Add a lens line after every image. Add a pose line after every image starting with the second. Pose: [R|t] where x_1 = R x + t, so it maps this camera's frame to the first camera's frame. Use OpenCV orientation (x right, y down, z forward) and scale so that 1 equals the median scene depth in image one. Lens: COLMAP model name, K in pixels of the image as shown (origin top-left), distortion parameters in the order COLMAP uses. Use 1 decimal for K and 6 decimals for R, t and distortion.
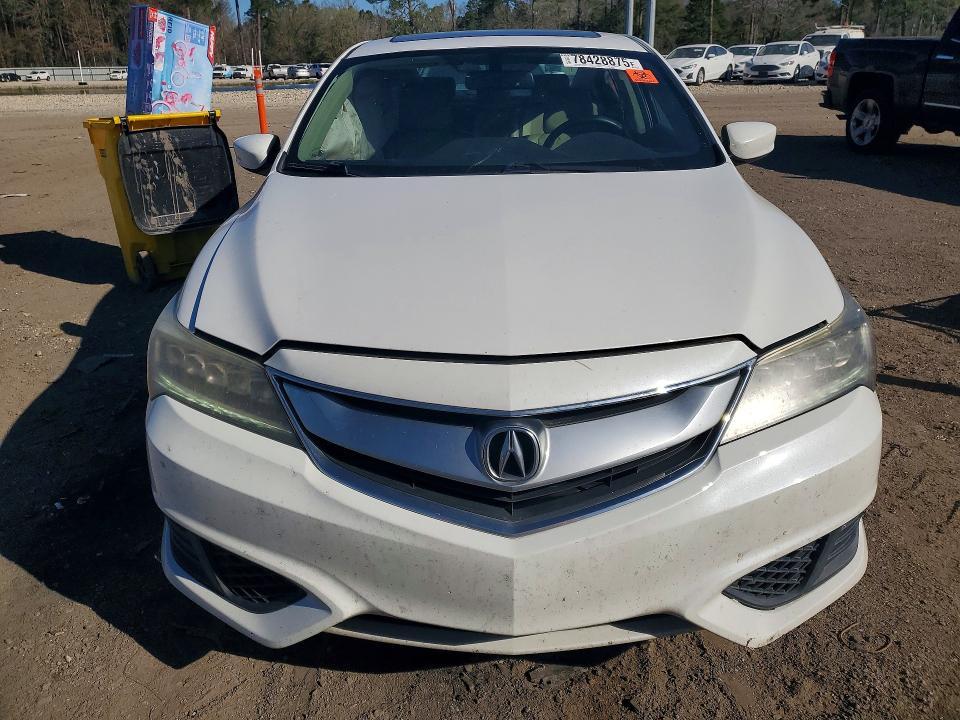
lens RADIAL K [[761.3, 0, 480.0], [0, 761.3, 360.0], [0, 0, 1]] dist [0.009590, 0.001037]
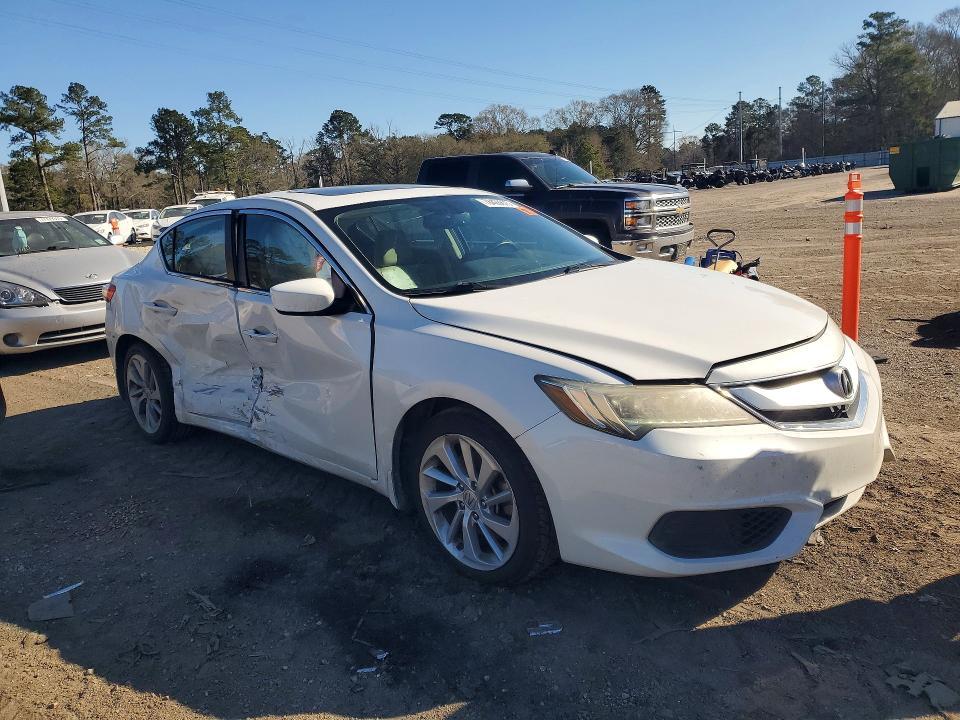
lens RADIAL K [[761.3, 0, 480.0], [0, 761.3, 360.0], [0, 0, 1]] dist [0.009590, 0.001037]
pose [[0.687555, -0.188213, 0.701316, -0.104118], [0.321601, 0.944862, -0.061717, -0.005792], [-0.651031, 0.267978, 0.710173, 0.014720]]
